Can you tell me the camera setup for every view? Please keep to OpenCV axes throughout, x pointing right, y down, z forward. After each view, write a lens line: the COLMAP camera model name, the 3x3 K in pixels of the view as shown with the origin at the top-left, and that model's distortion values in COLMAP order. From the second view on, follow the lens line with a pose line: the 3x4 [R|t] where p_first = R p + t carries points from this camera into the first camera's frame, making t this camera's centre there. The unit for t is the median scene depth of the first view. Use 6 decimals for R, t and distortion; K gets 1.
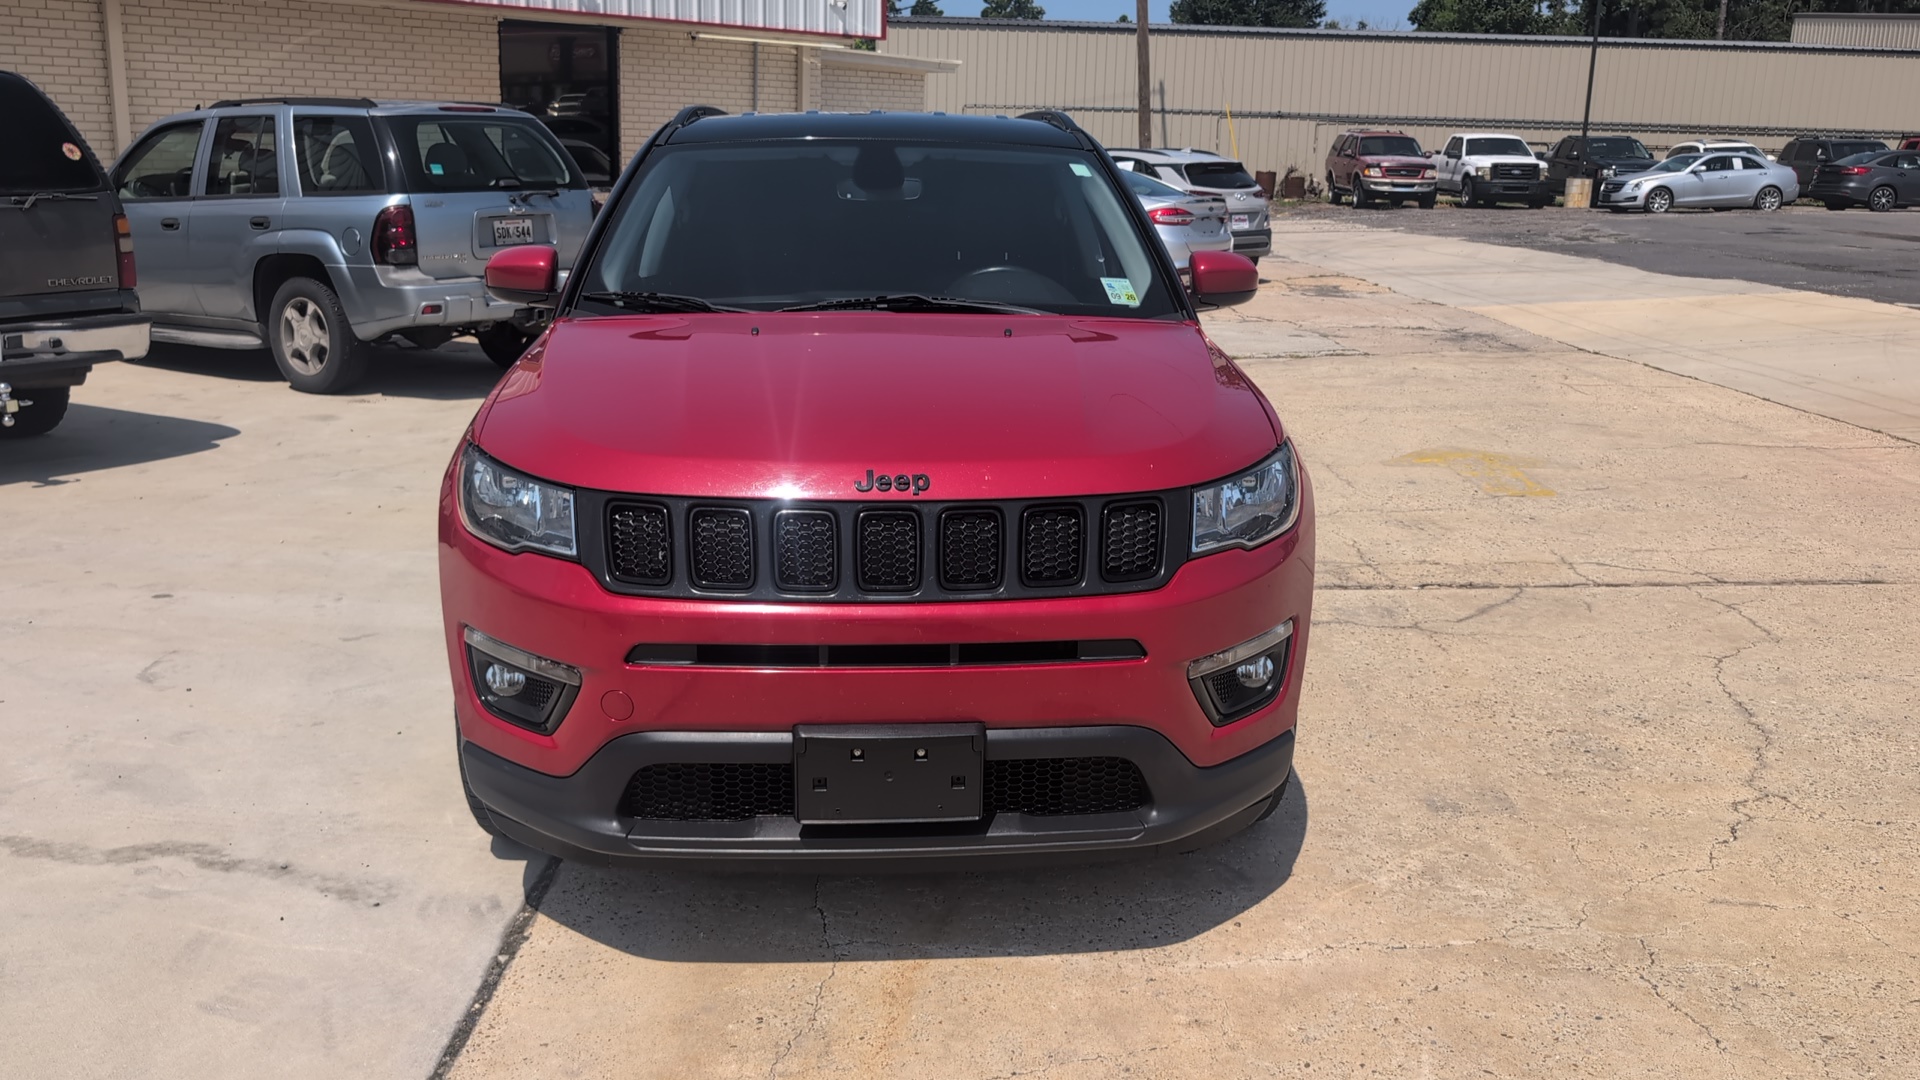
lens RADIAL K [[1614.4, 0, 973.6], [0, 1614.4, 536.0], [0, 0, 1]] dist [0.014366, -0.027986]
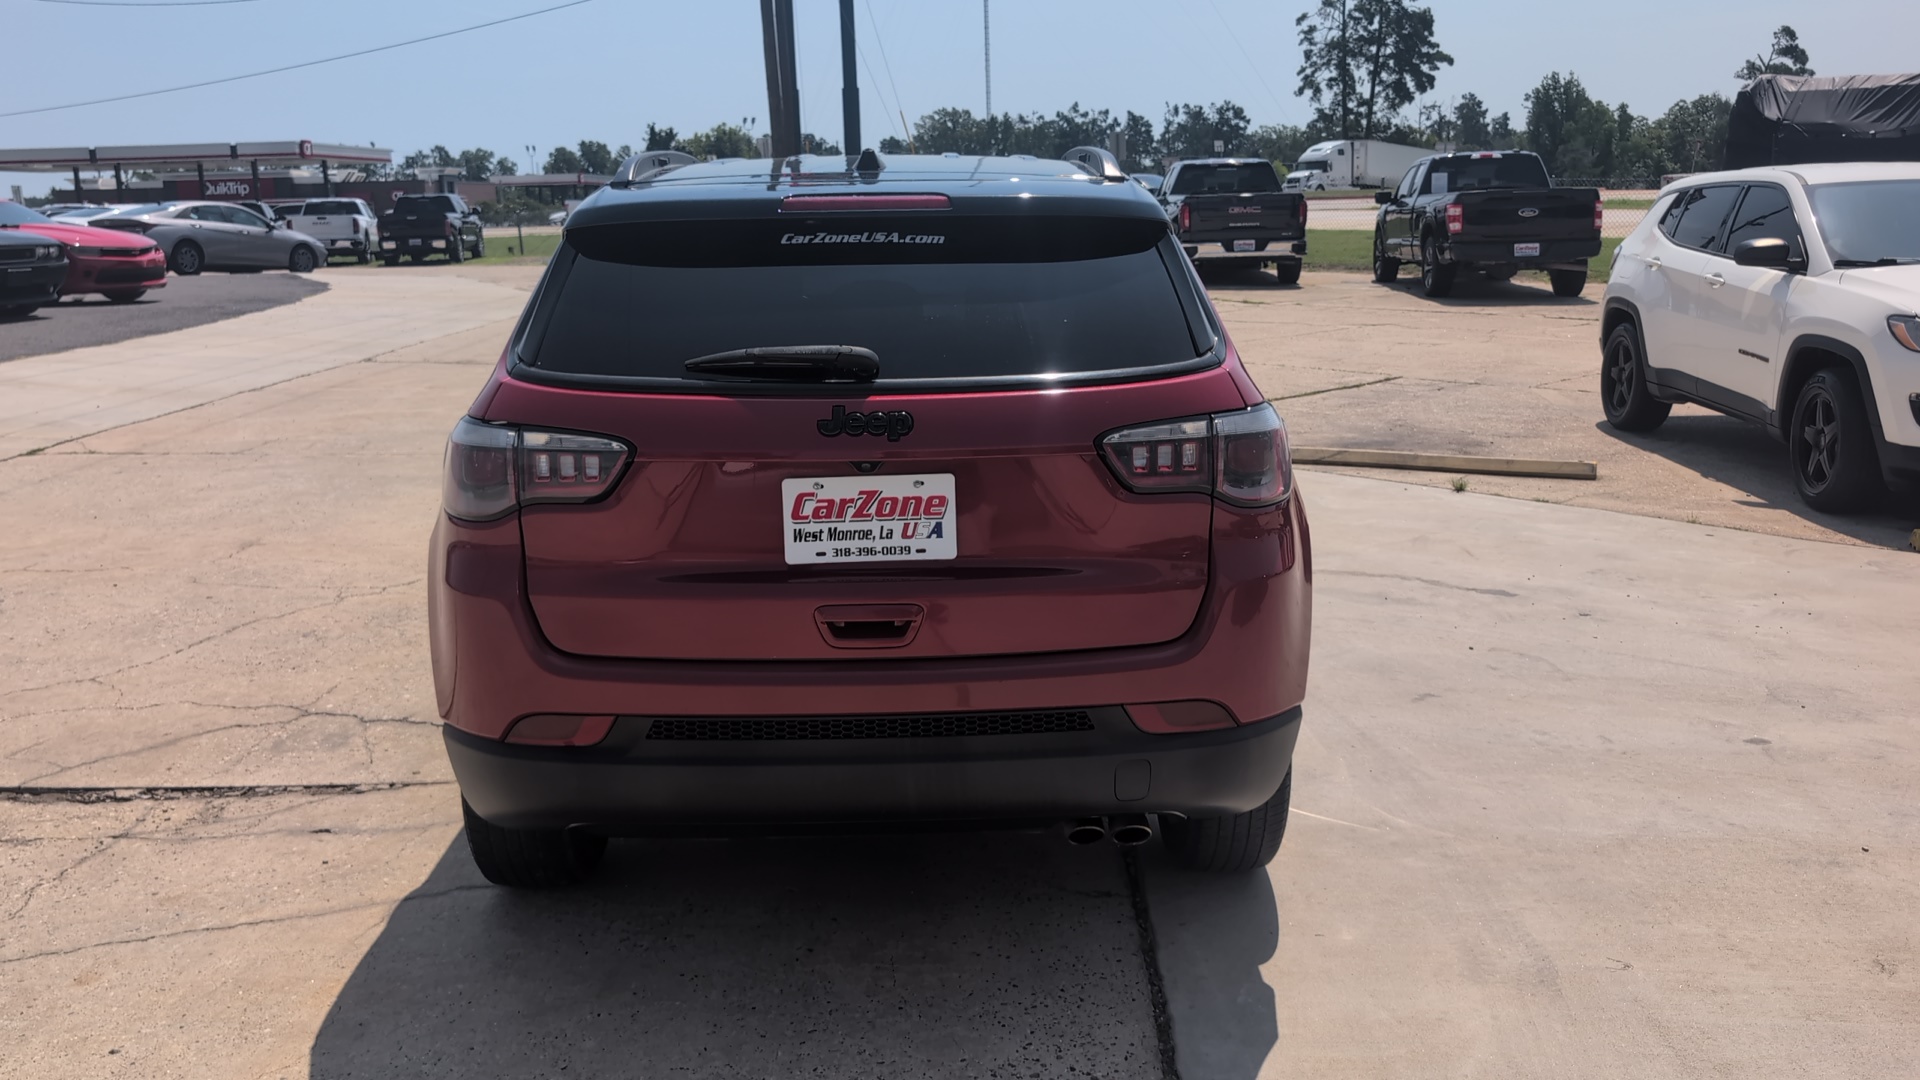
lens RADIAL K [[1614.4, 0, 969.7], [0, 1614.4, 522.6], [0, 0, 1]] dist [0.014366, -0.027986]
pose [[-0.999291, -0.009274, 0.036484, -0.048745], [0.007019, 0.906280, 0.422620, -0.153221], [-0.036984, 0.422576, -0.905572, 0.634679]]
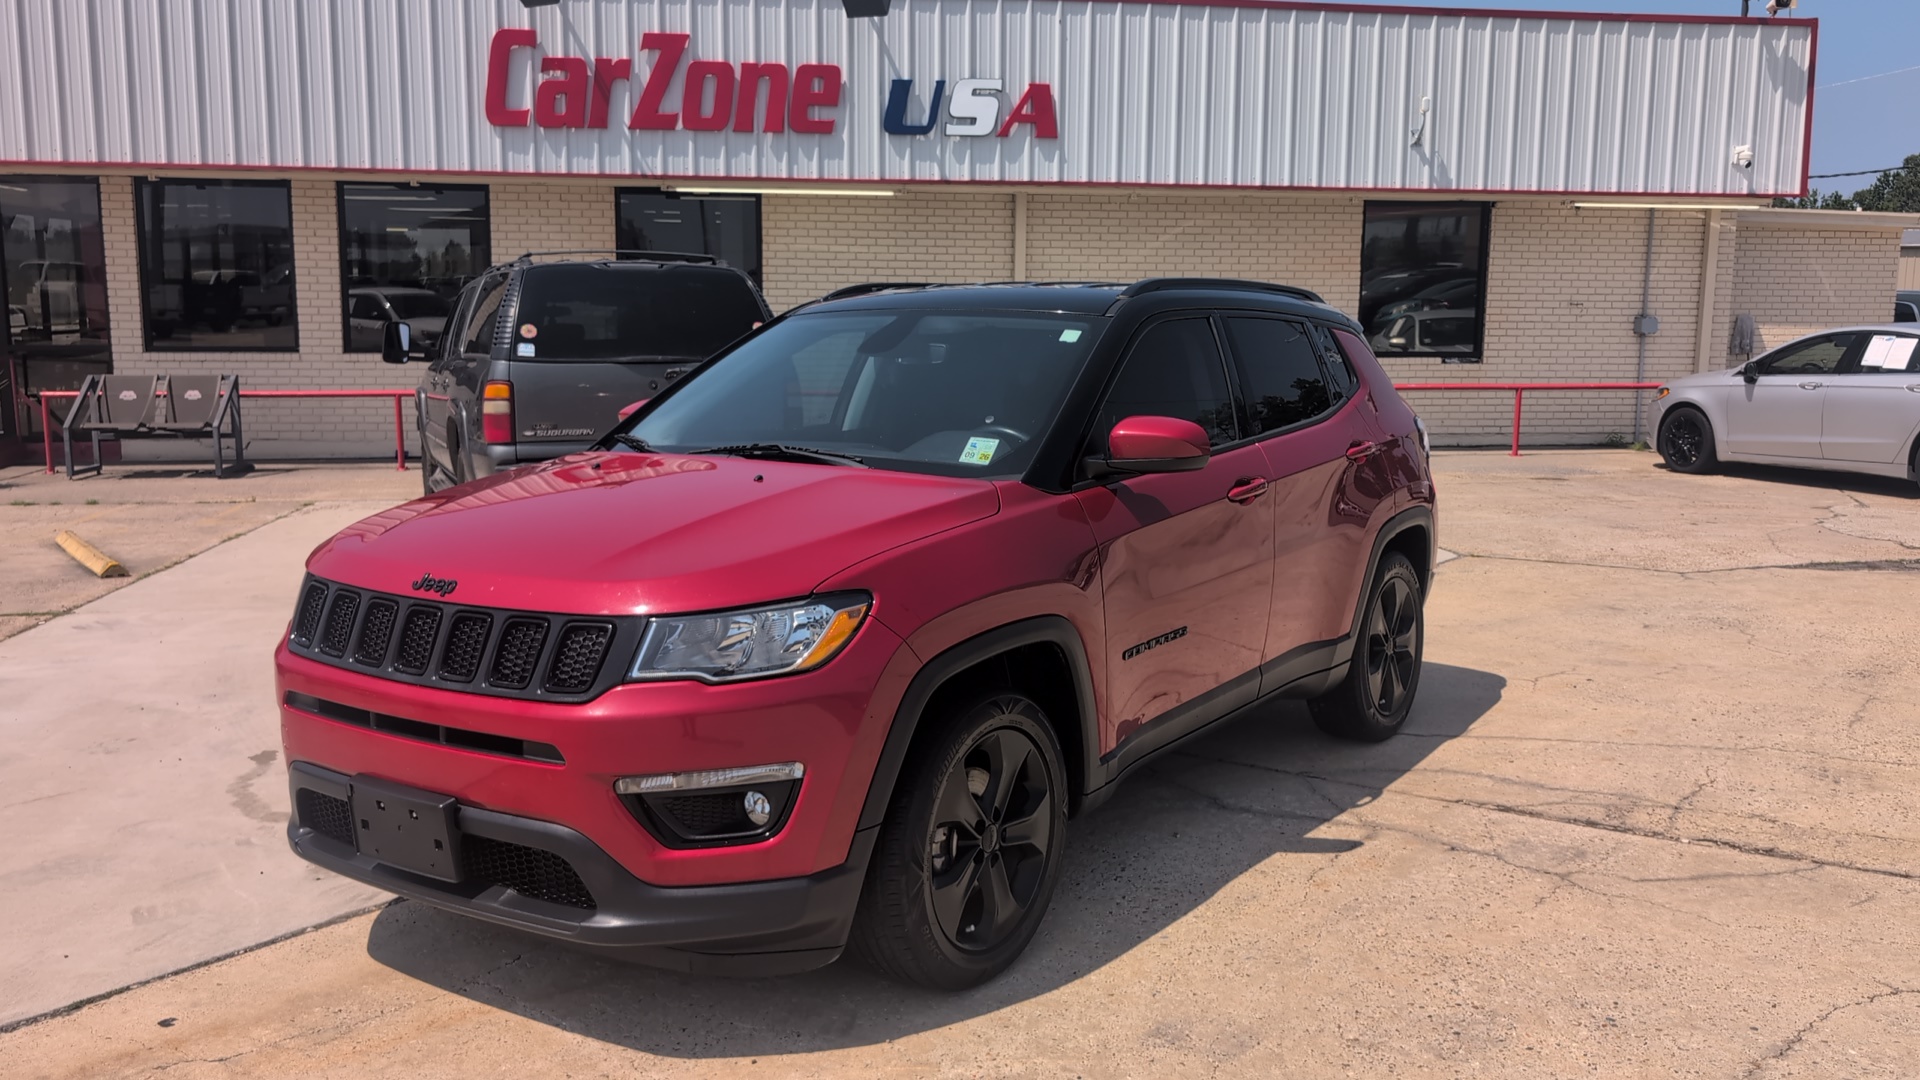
lens RADIAL K [[1614.4, 0, 977.0], [0, 1614.4, 553.9], [0, 0, 1]] dist [0.014366, -0.027986]
pose [[0.788698, 0.073661, -0.610352, 0.189468], [-0.130785, 0.990174, -0.049499, -0.009318], [0.600709, 0.118865, 0.790582, 0.053745]]
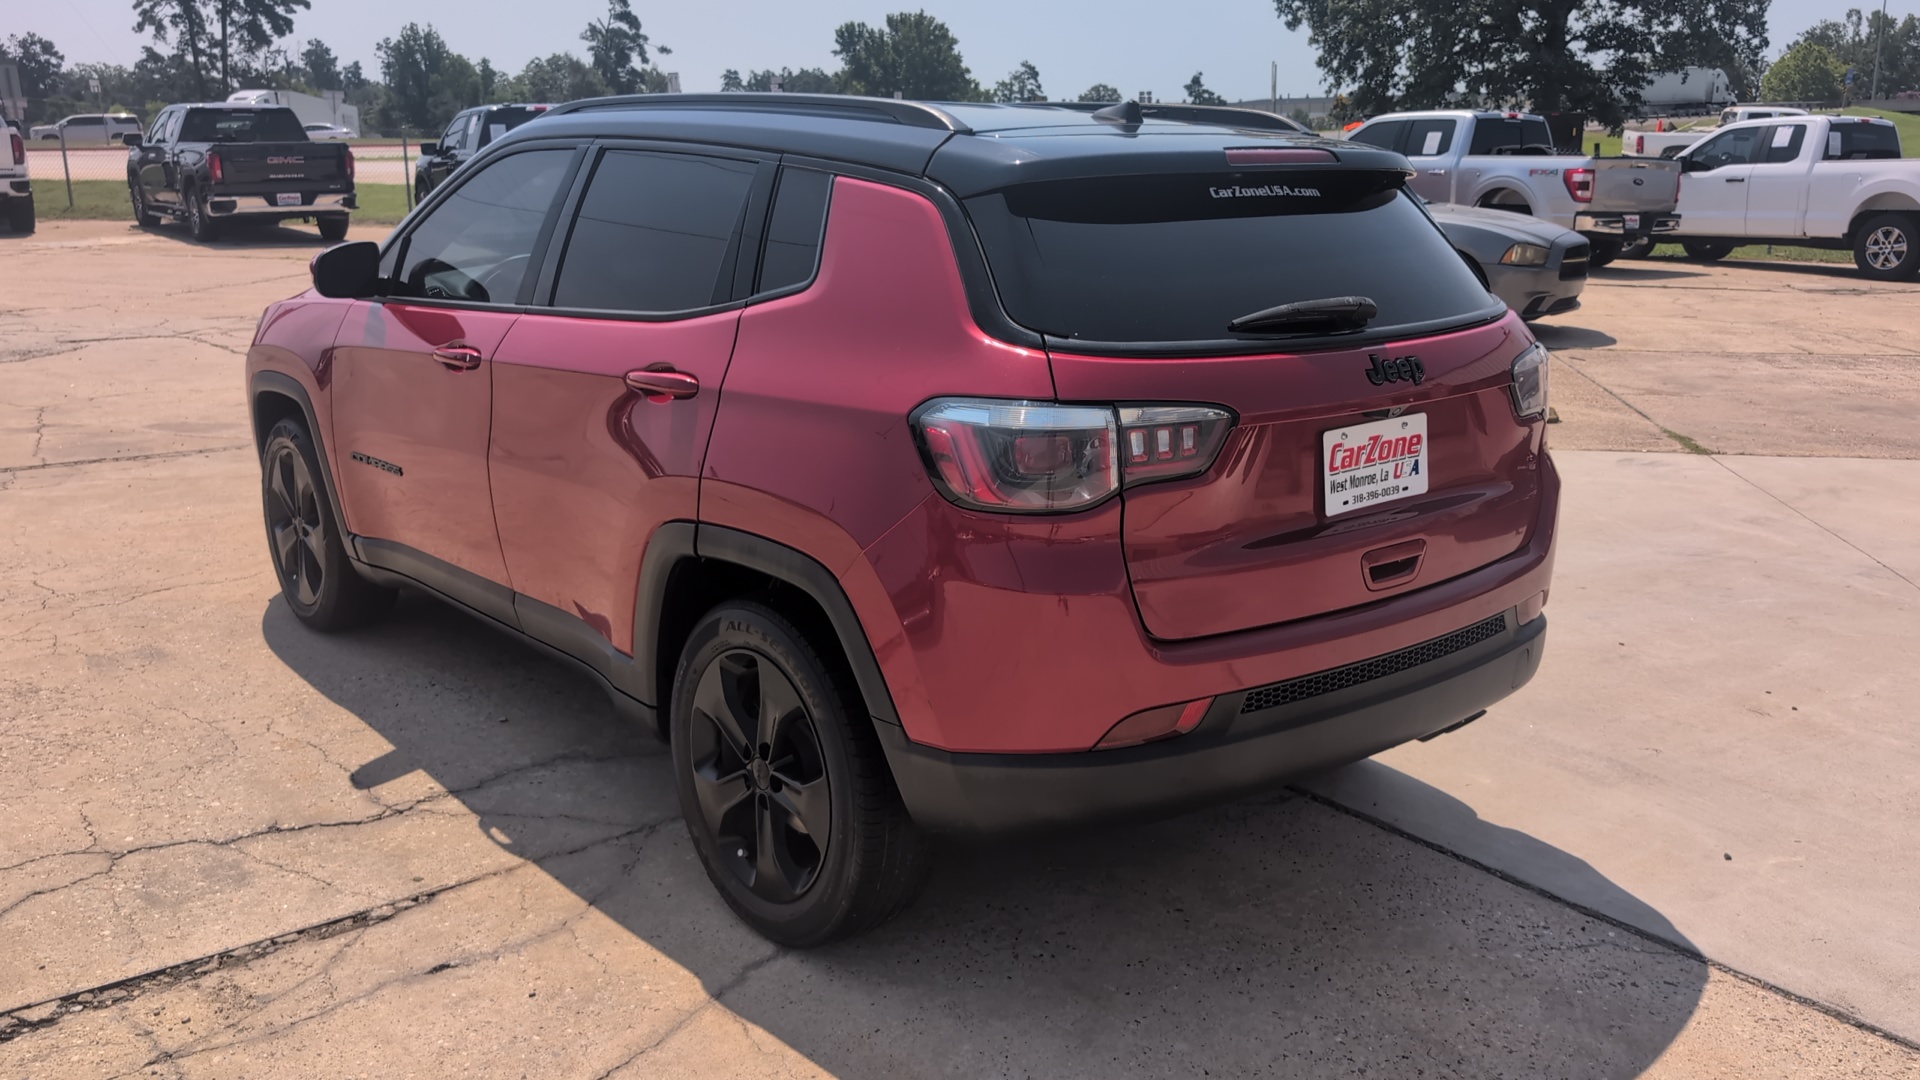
lens RADIAL K [[1614.4, 0, 961.5], [0, 1614.4, 542.6], [0, 0, 1]] dist [0.014366, -0.027986]
pose [[-0.812367, 0.122758, -0.570079, 0.126858], [-0.151841, 0.899342, 0.410034, -0.137960], [0.563032, 0.419660, -0.711956, 0.578645]]
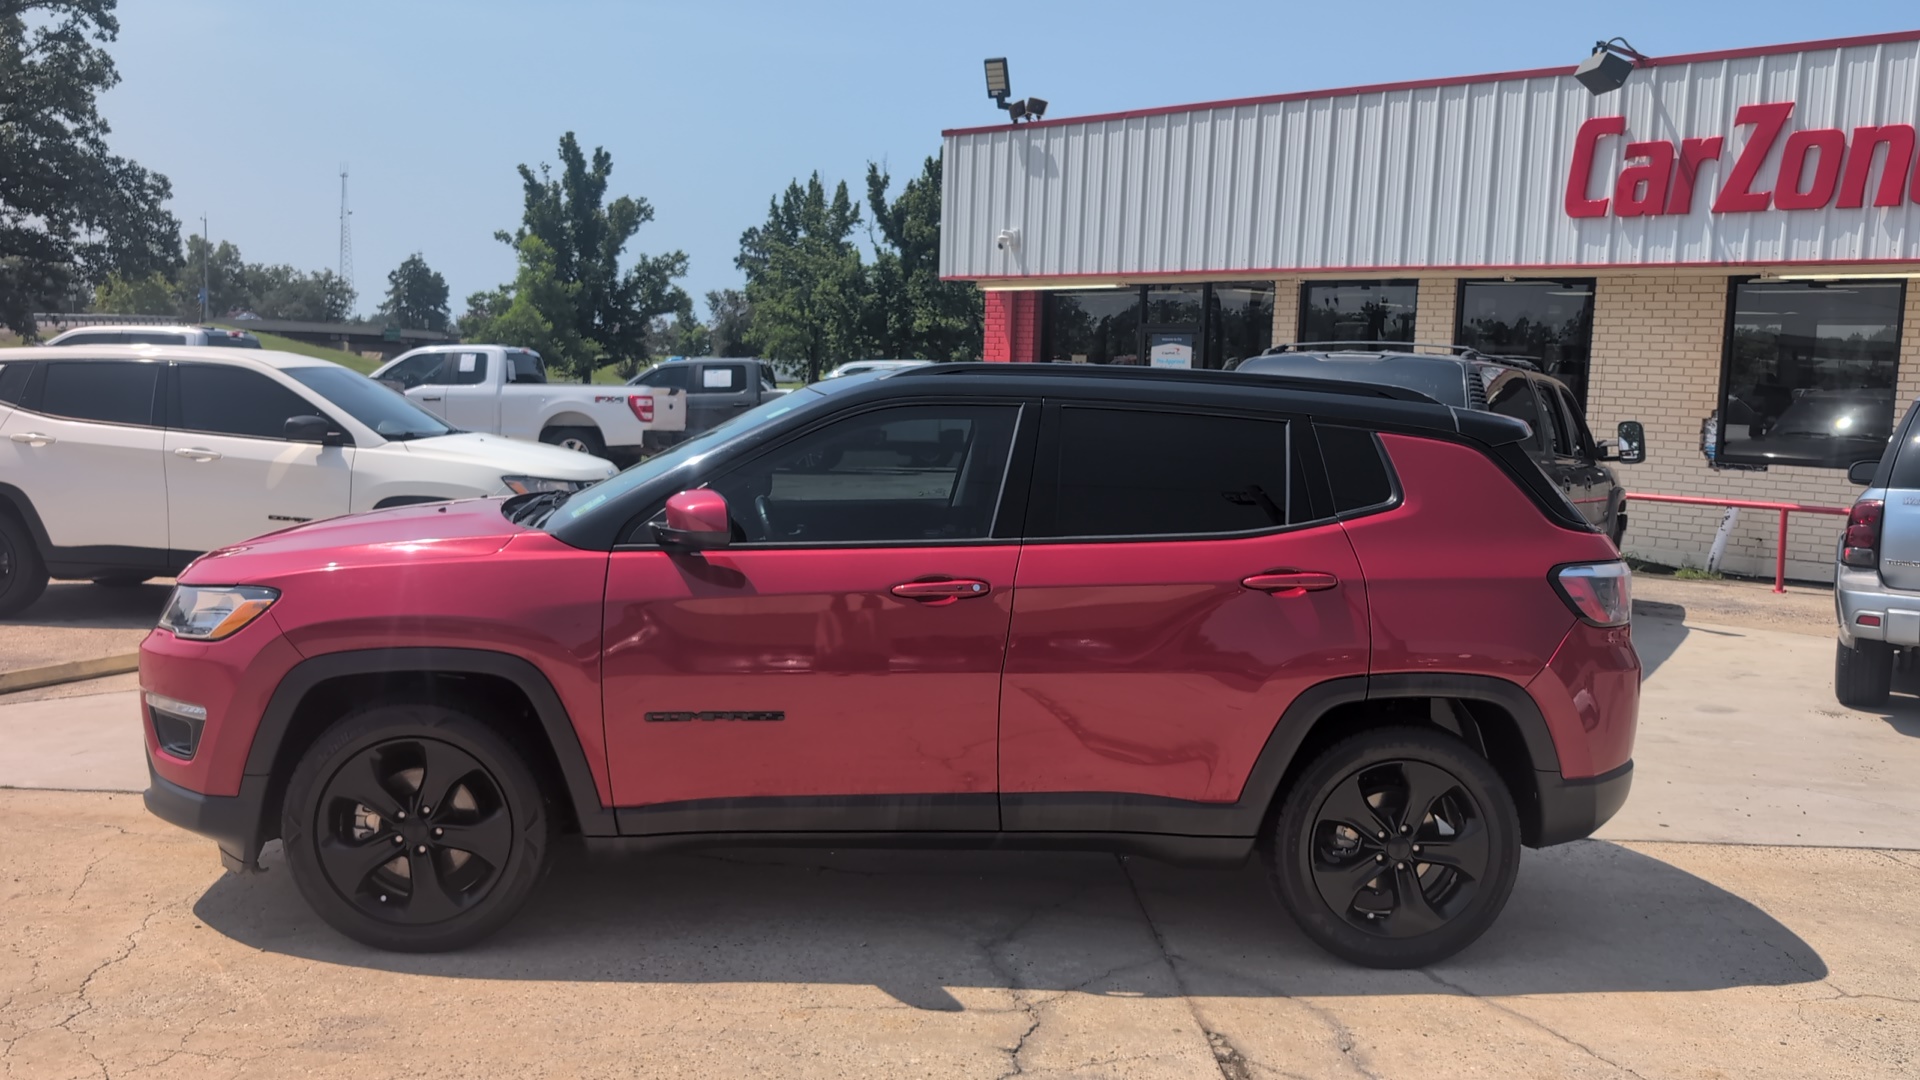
lens RADIAL K [[1614.4, 0, 965.4], [0, 1614.4, 558.6], [0, 0, 1]] dist [0.014366, -0.027986]
pose [[-0.002122, 0.091289, -0.995822, 0.324134], [-0.268380, 0.959239, 0.088507, -0.076034], [0.963311, 0.267446, 0.022465, 0.327427]]
